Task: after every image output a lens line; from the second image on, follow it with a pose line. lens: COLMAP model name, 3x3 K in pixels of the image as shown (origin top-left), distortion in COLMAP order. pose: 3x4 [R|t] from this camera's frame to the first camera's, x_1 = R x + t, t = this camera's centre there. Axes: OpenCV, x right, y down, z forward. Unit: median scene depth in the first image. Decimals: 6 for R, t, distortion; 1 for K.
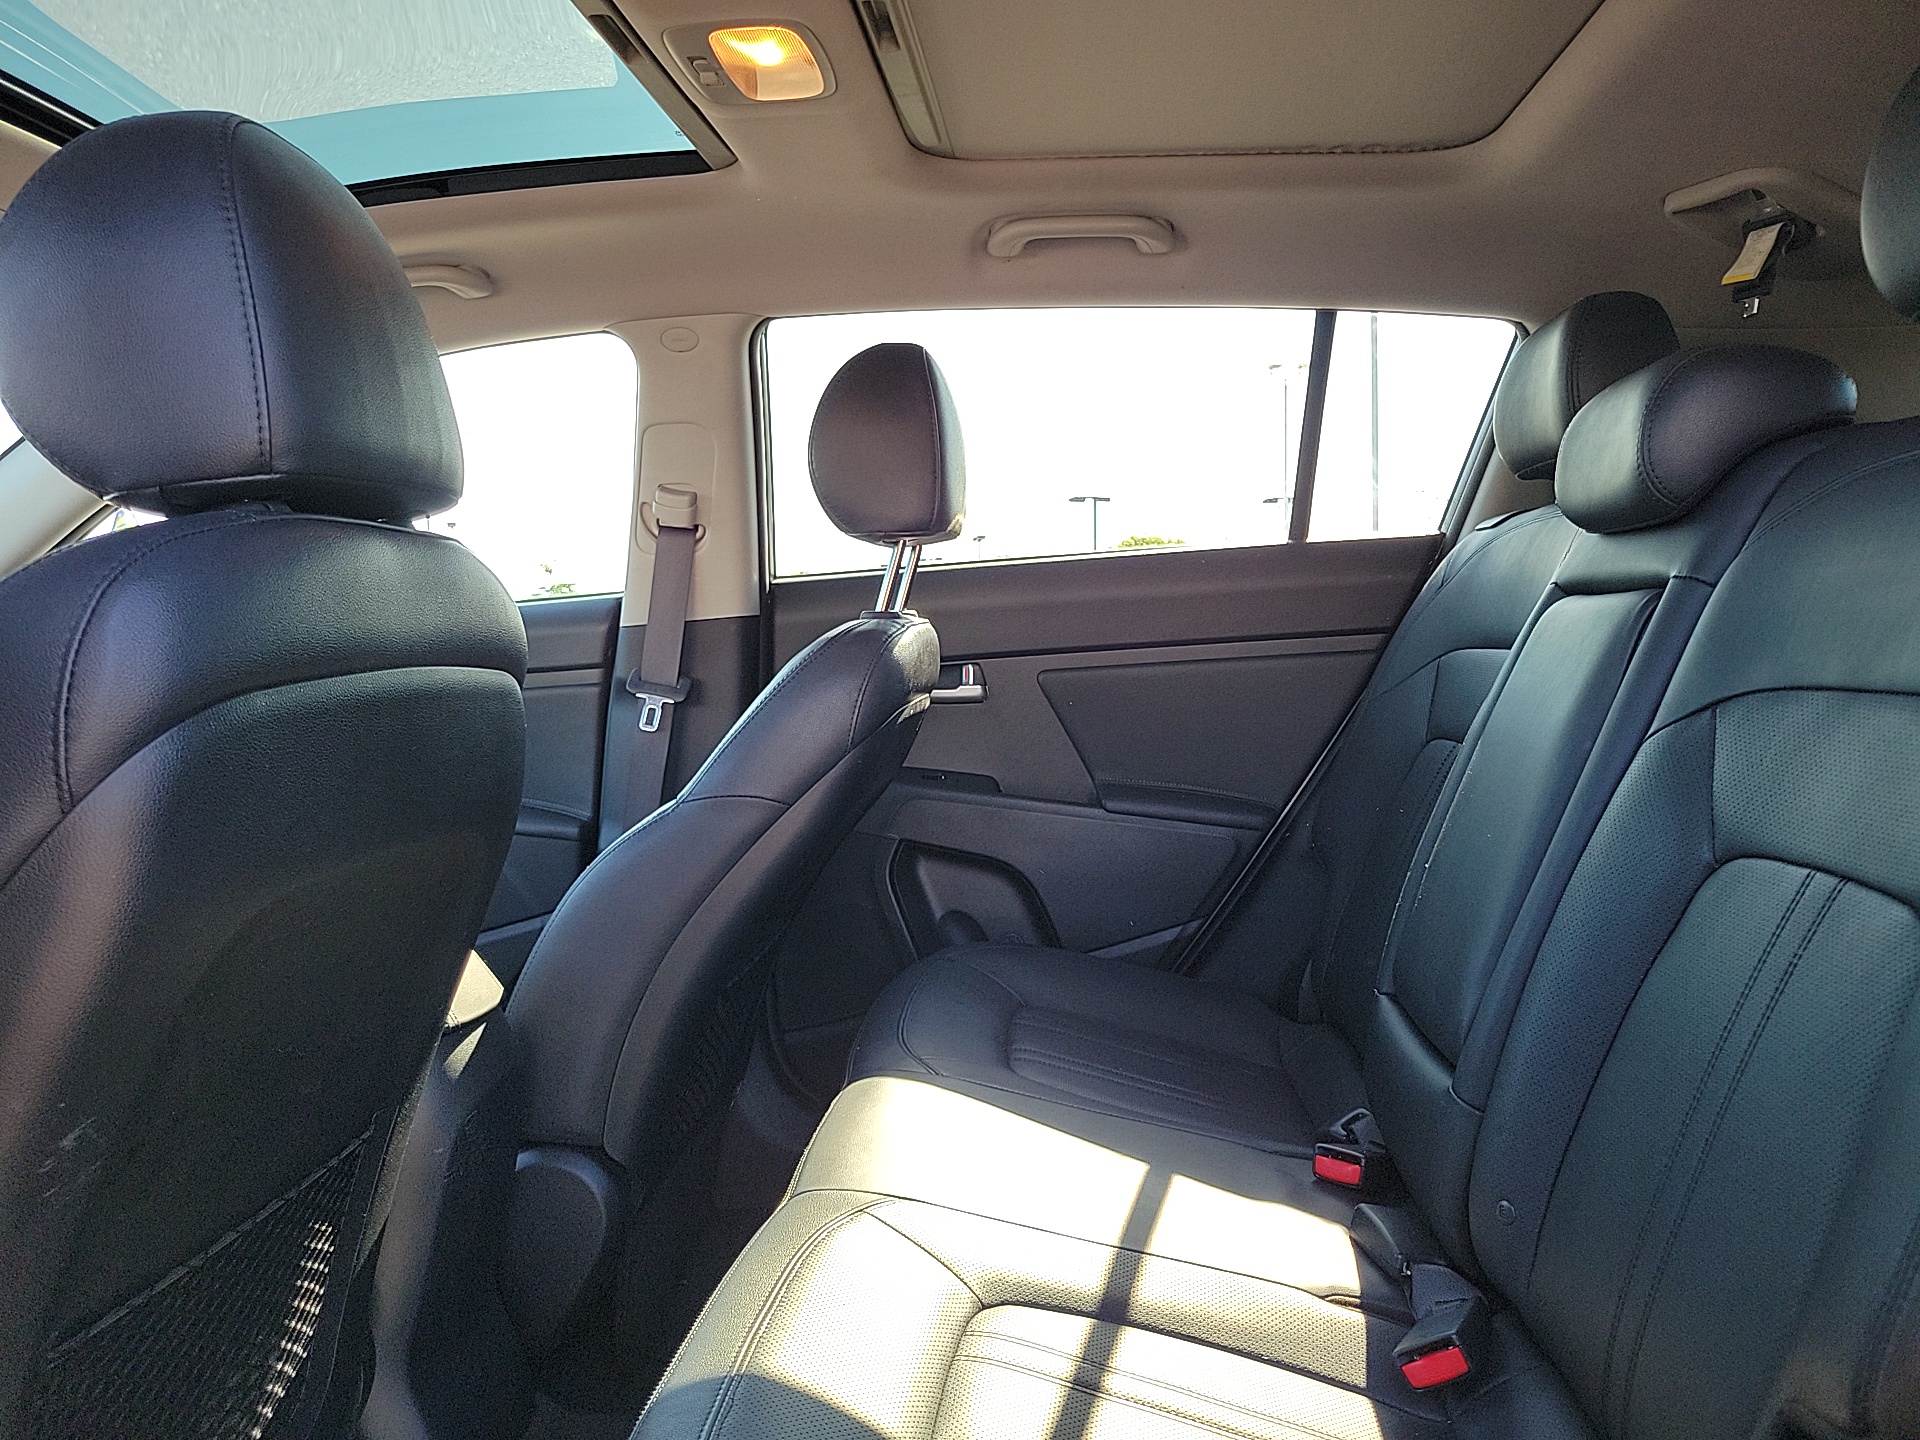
lens RADIAL K [[1463.3, 0, 990.3], [0, 1463.3, 728.6], [0, 0, 1]] dist [0.035783, -0.028875]
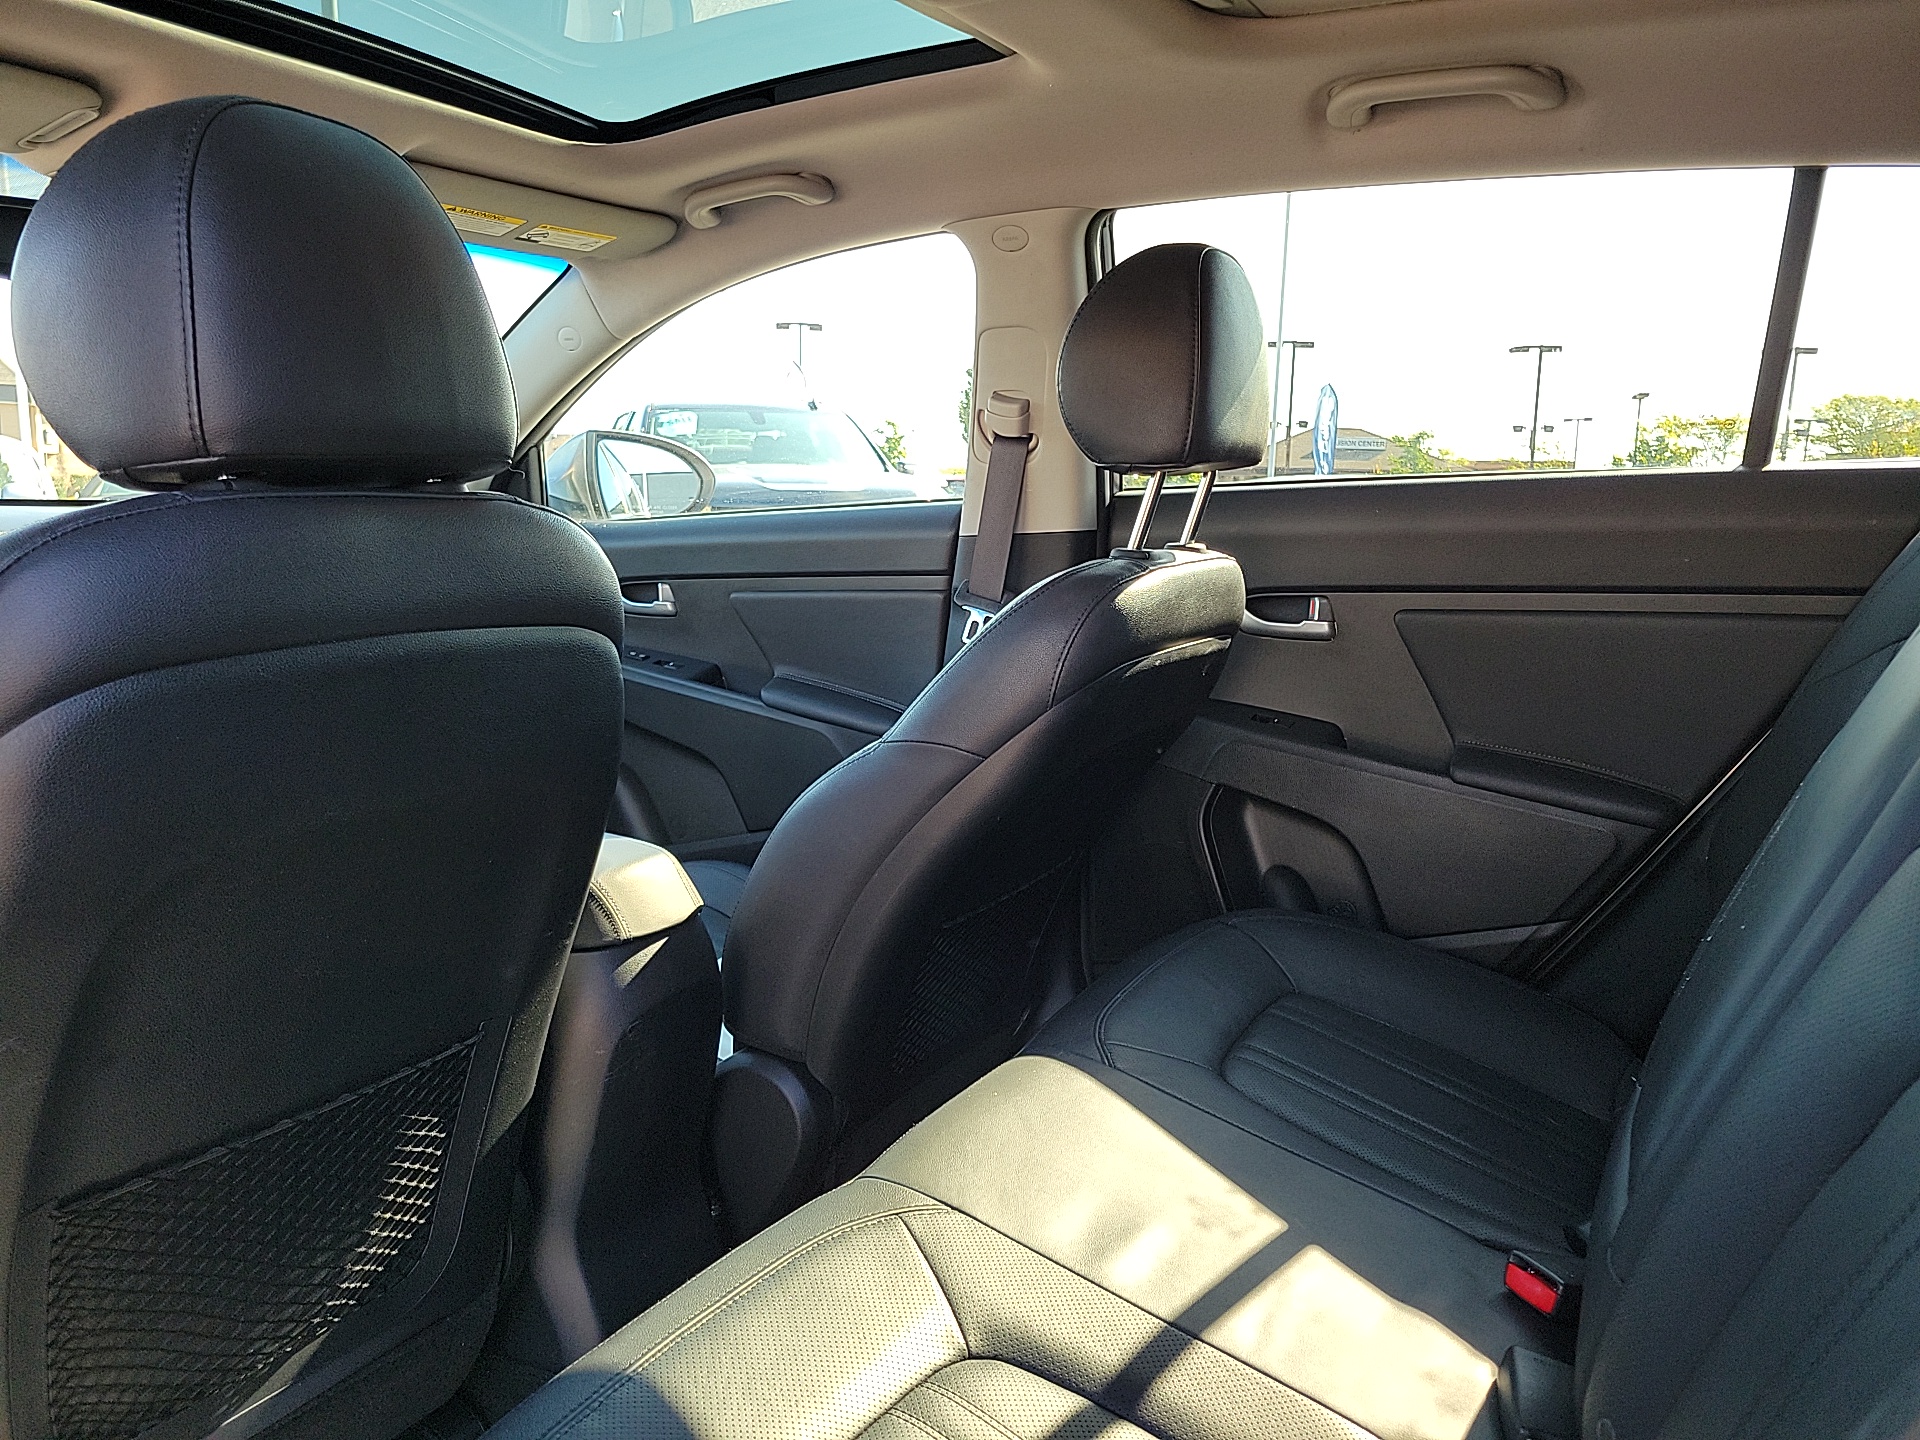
lens RADIAL K [[1463.3, 0, 962.7], [0, 1463.3, 723.1], [0, 0, 1]] dist [0.035783, -0.028875]
pose [[0.902462, 0.106535, -0.417388, 0.181705], [-0.066626, 0.991796, 0.109092, -0.054134], [0.425586, -0.070643, 0.902156, 0.107418]]
